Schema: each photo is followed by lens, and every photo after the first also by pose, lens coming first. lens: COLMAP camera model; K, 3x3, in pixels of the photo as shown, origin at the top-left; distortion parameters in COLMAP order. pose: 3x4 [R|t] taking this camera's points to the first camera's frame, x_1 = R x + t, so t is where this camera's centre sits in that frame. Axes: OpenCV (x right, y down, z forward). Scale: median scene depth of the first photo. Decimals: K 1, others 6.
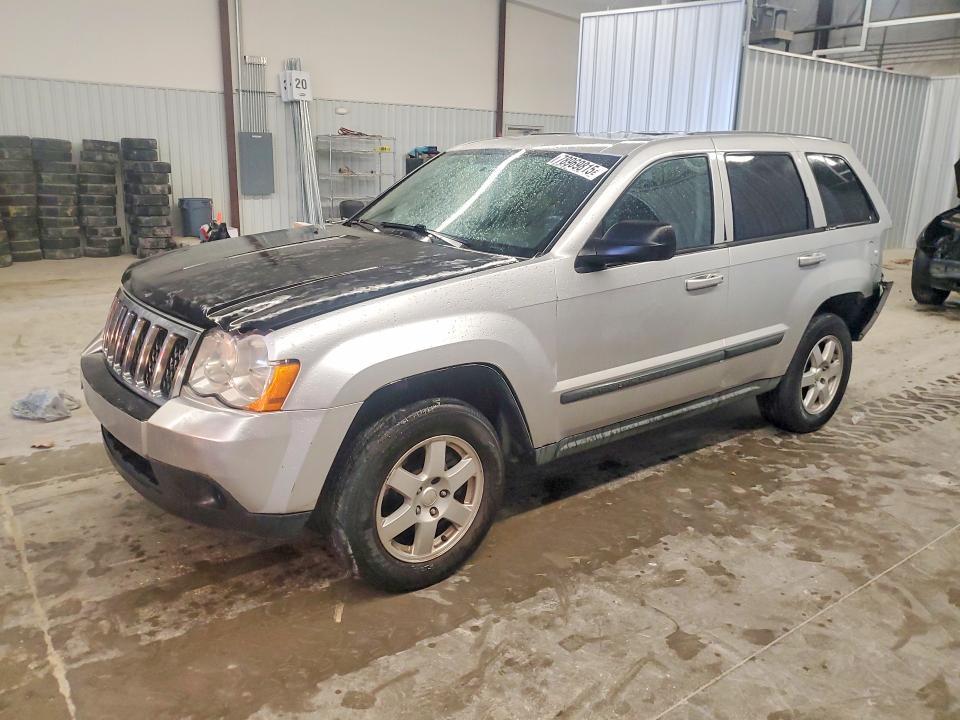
lens RADIAL K [[755.3, 0, 478.8], [0, 755.3, 350.3], [0, 0, 1]] dist [0.014875, 0.014238]
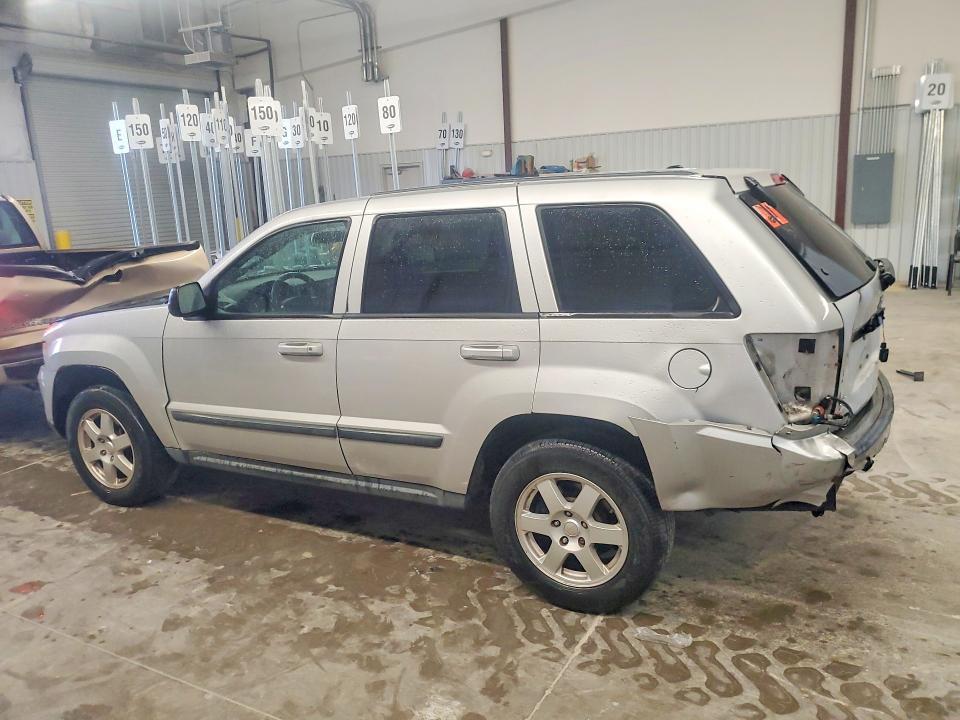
lens RADIAL K [[755.3, 0, 475.6], [0, 755.3, 362.4], [0, 0, 1]] dist [0.014875, 0.014238]
pose [[0.387047, 0.166975, -0.906815, 1.167773], [-0.169244, 0.979623, 0.108145, -0.199999], [0.906394, 0.111616, 0.407420, 0.736401]]
